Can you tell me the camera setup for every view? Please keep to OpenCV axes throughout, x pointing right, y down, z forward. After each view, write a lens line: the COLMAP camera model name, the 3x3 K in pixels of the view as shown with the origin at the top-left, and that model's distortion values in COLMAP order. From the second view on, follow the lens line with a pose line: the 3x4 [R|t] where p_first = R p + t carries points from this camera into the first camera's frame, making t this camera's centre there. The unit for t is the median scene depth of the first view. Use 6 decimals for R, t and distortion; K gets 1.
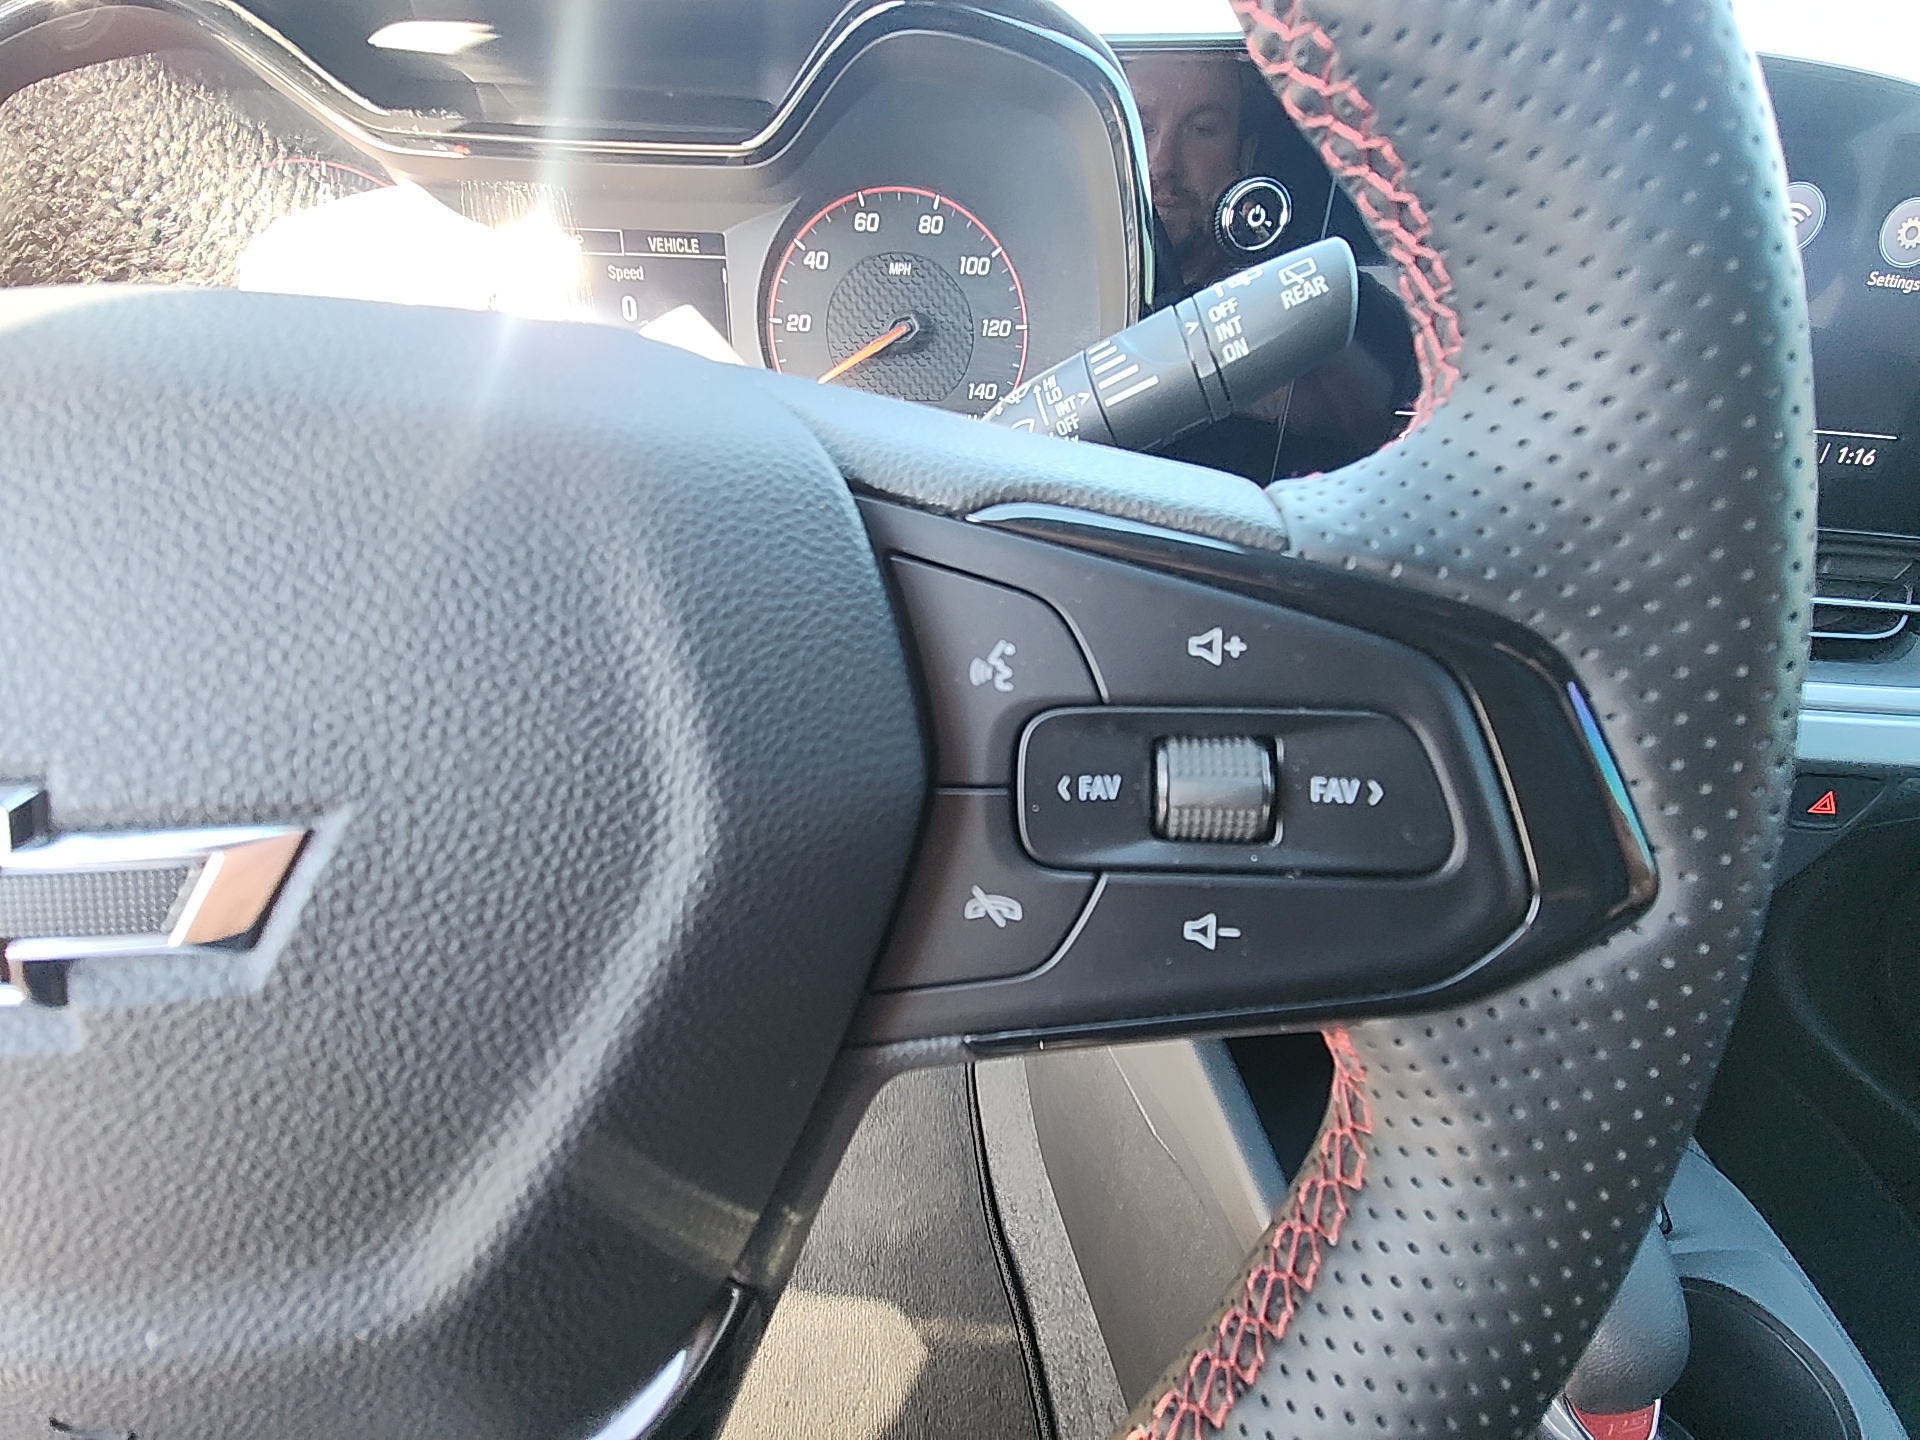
lens RADIAL K [[773.9, 0, 976.8], [0, 773.9, 724.4], [0, 0, 1]] dist [-0.005015, -0.007605]
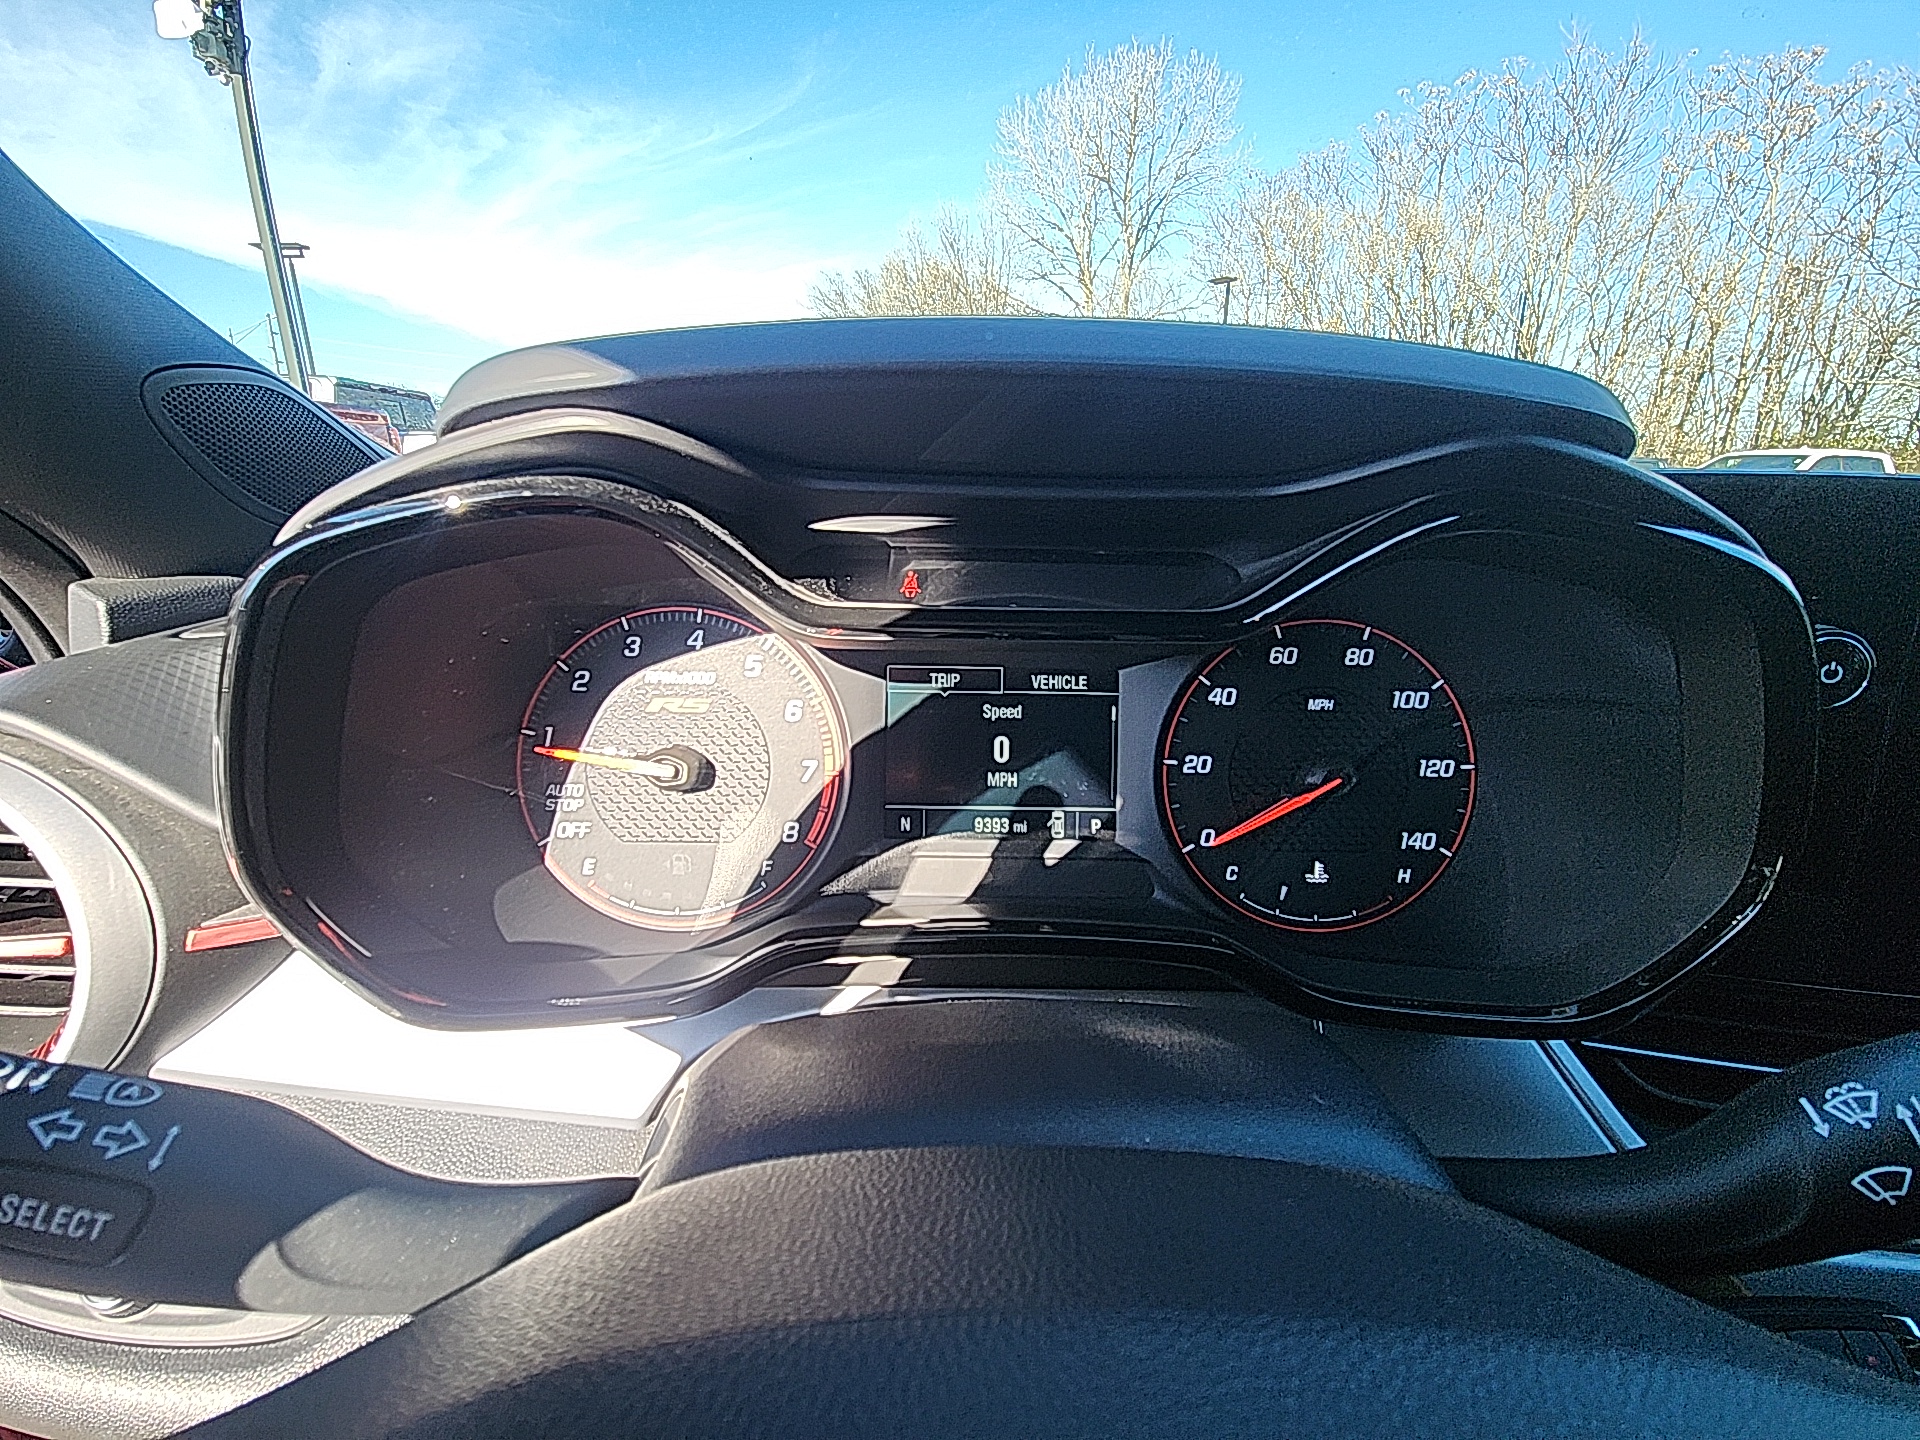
lens RADIAL K [[773.9, 0, 957.8], [0, 773.9, 707.0], [0, 0, 1]] dist [-0.005015, -0.007605]
pose [[0.992502, 0.011947, -0.121647, -0.677008], [-0.043740, 0.964025, -0.262187, -0.611402], [0.114138, 0.265542, 0.957319, 0.266891]]
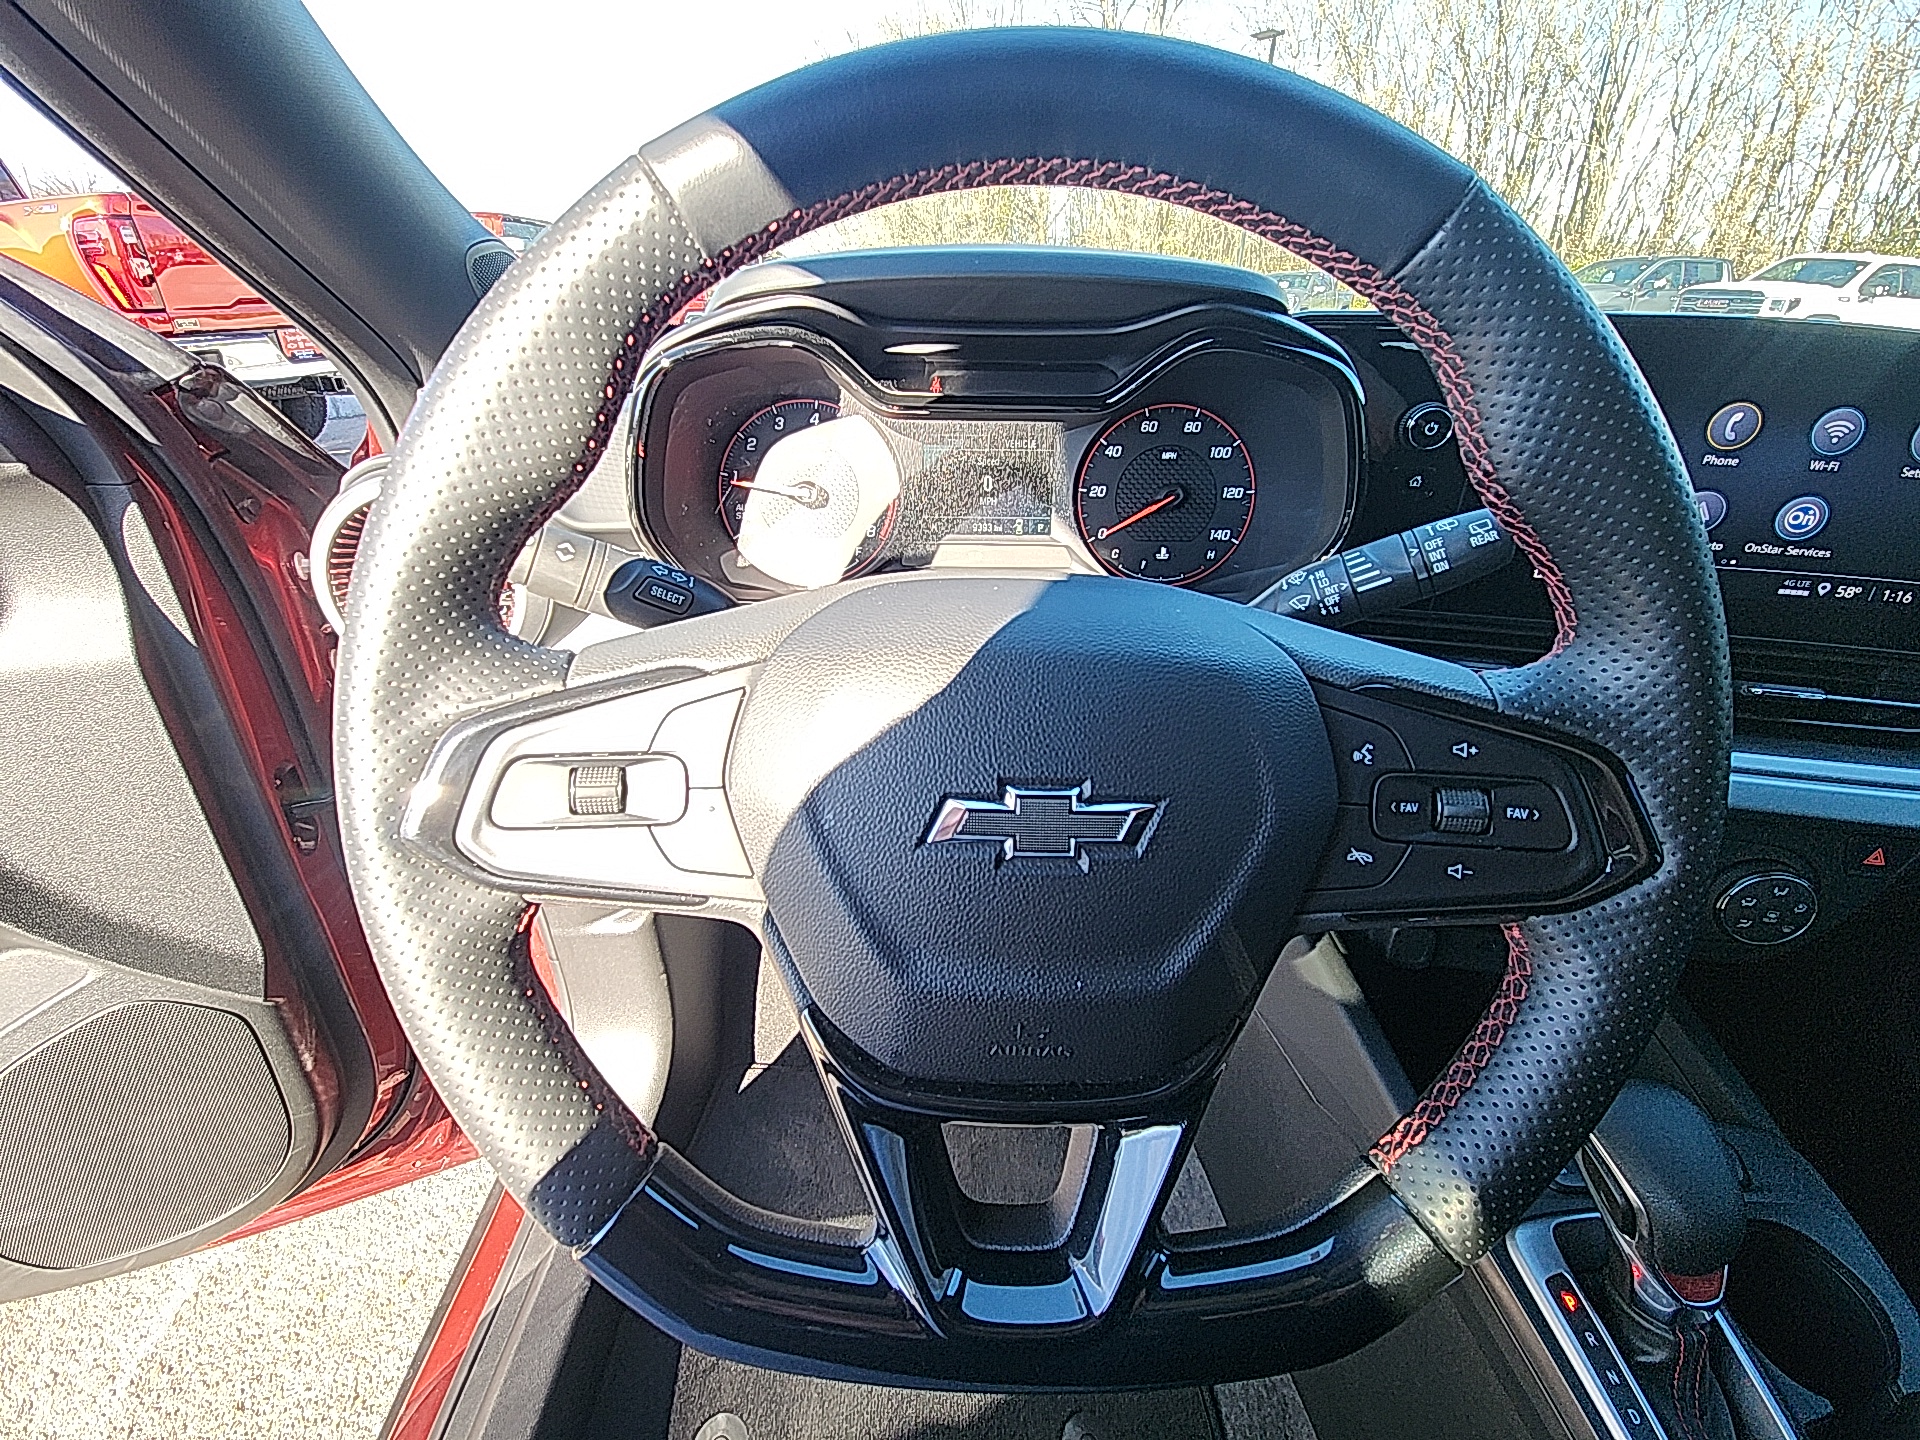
lens RADIAL K [[773.9, 0, 954.7], [0, 773.9, 715.4], [0, 0, 1]] dist [-0.005015, -0.007605]
pose [[0.991076, 0.035245, -0.128550, -0.521050], [-0.041291, 0.998148, -0.044672, -0.019909], [0.126738, 0.049581, 0.990696, -0.858628]]
